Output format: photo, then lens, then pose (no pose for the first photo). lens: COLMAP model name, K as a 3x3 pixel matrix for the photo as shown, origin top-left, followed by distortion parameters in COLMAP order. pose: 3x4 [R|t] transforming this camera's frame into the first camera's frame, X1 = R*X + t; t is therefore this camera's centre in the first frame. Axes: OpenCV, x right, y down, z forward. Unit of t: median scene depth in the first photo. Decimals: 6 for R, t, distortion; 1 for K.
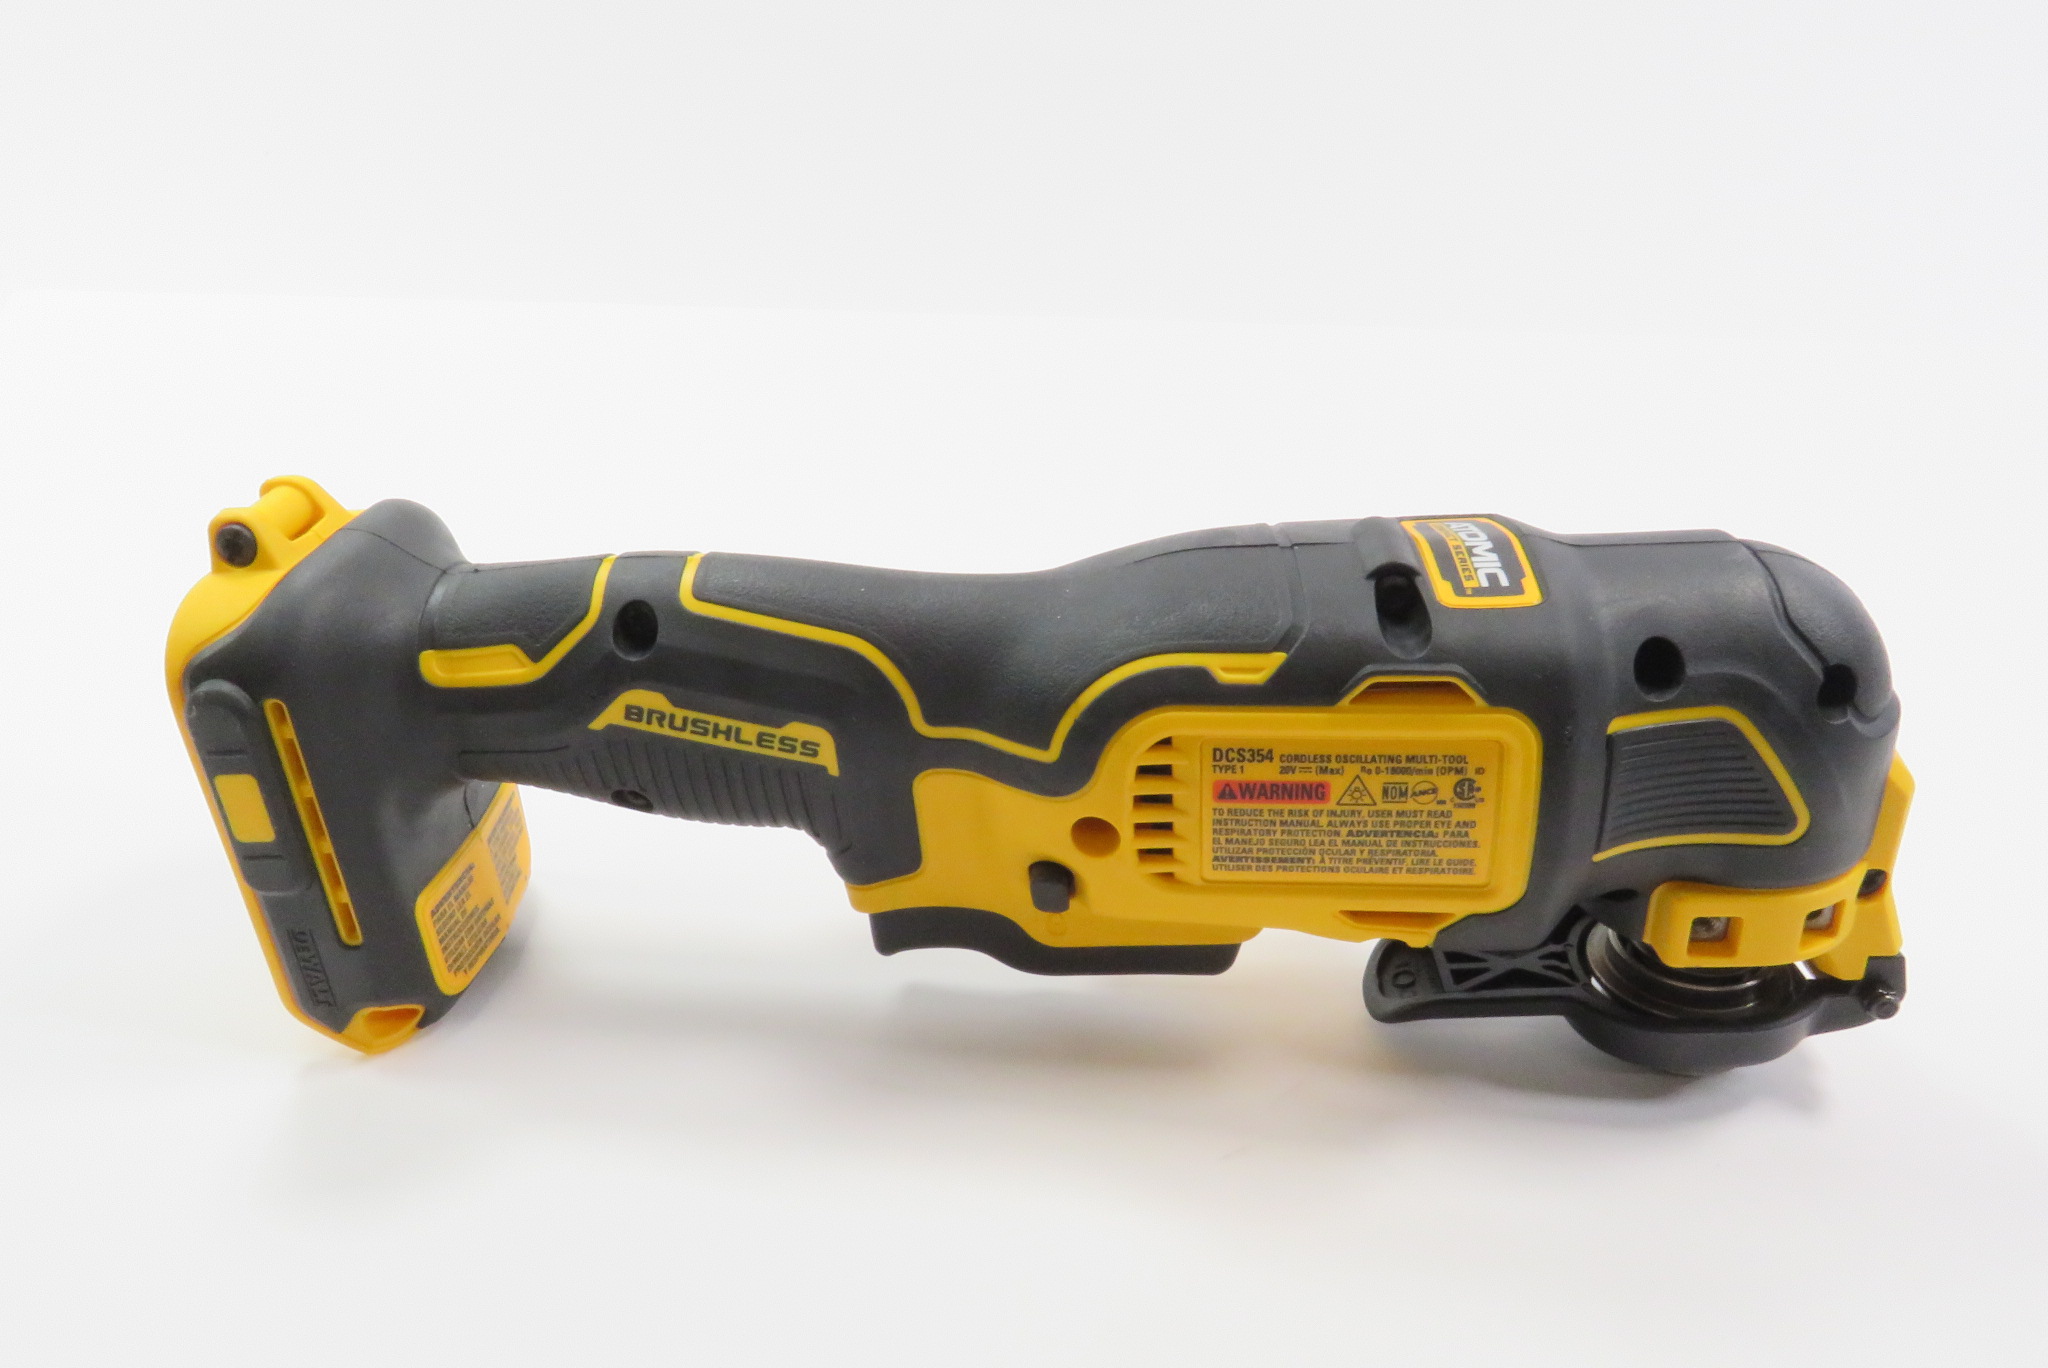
lens RADIAL K [[1469.2, 0, 1019.5], [0, 1469.2, 684.2], [0, 0, 1]] dist [-0.011752, -0.007765]
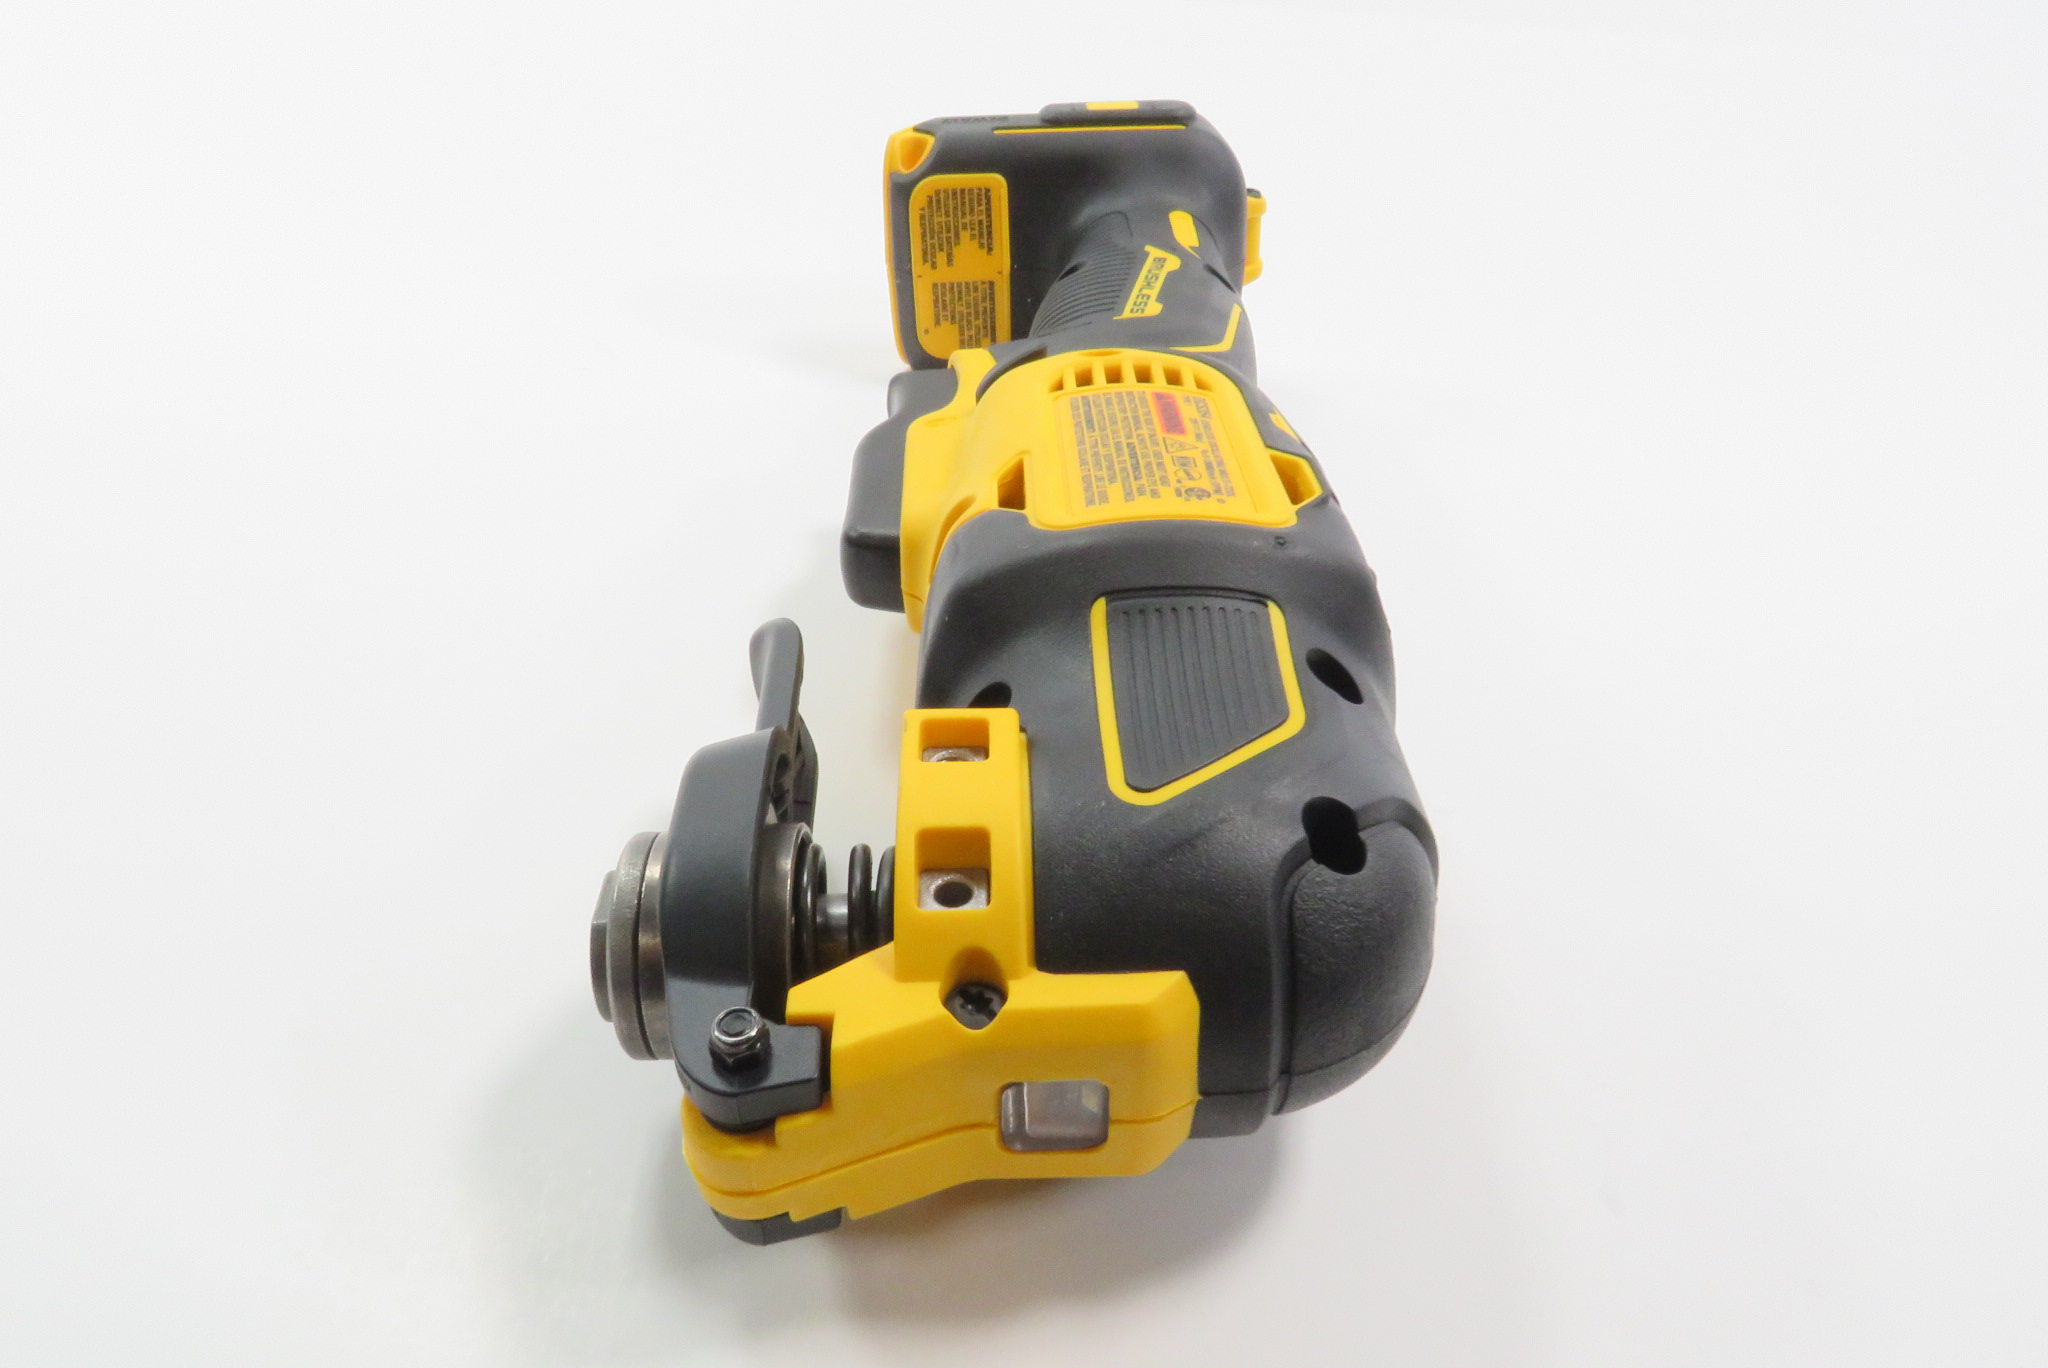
lens RADIAL K [[1469.2, 0, 1025.3], [0, 1469.2, 684.9], [0, 0, 1]] dist [-0.011752, -0.007765]
pose [[-0.021927, 0.625444, -0.779961, 1.080307], [-0.897278, -0.356377, -0.260550, 0.359210], [-0.440920, 0.694129, 0.569012, 0.596724]]
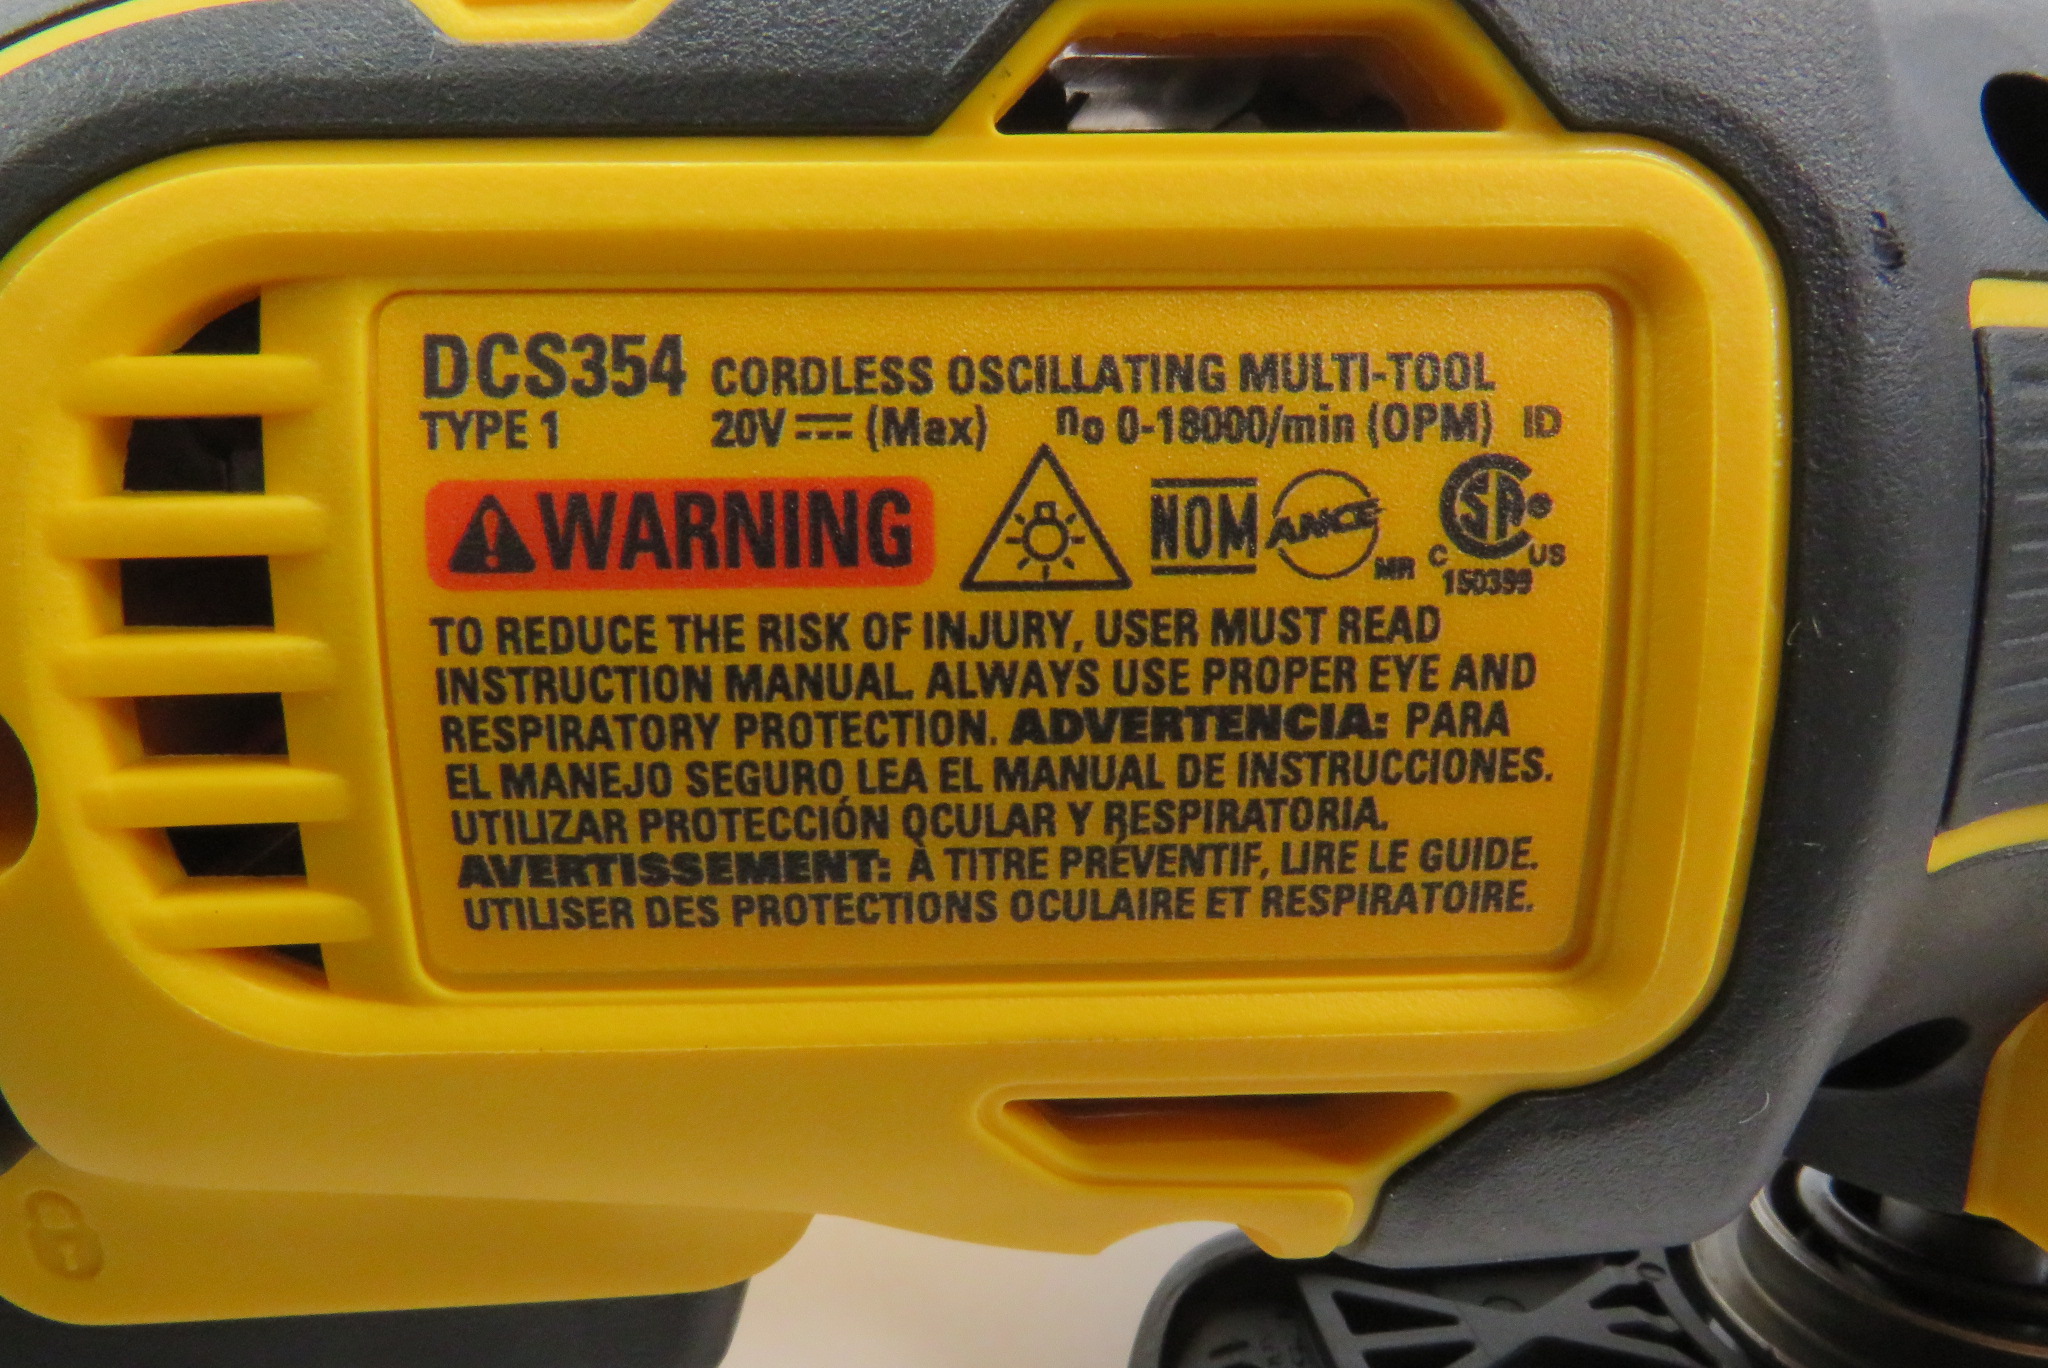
lens RADIAL K [[1469.2, 0, 1033.0], [0, 1469.2, 679.9], [0, 0, 1]] dist [-0.011752, -0.007765]
pose [[0.987595, 0.018763, 0.155896, 0.190386], [0.022385, 0.965872, -0.258053, 0.156272], [-0.155418, 0.258341, 0.953470, 0.776899]]
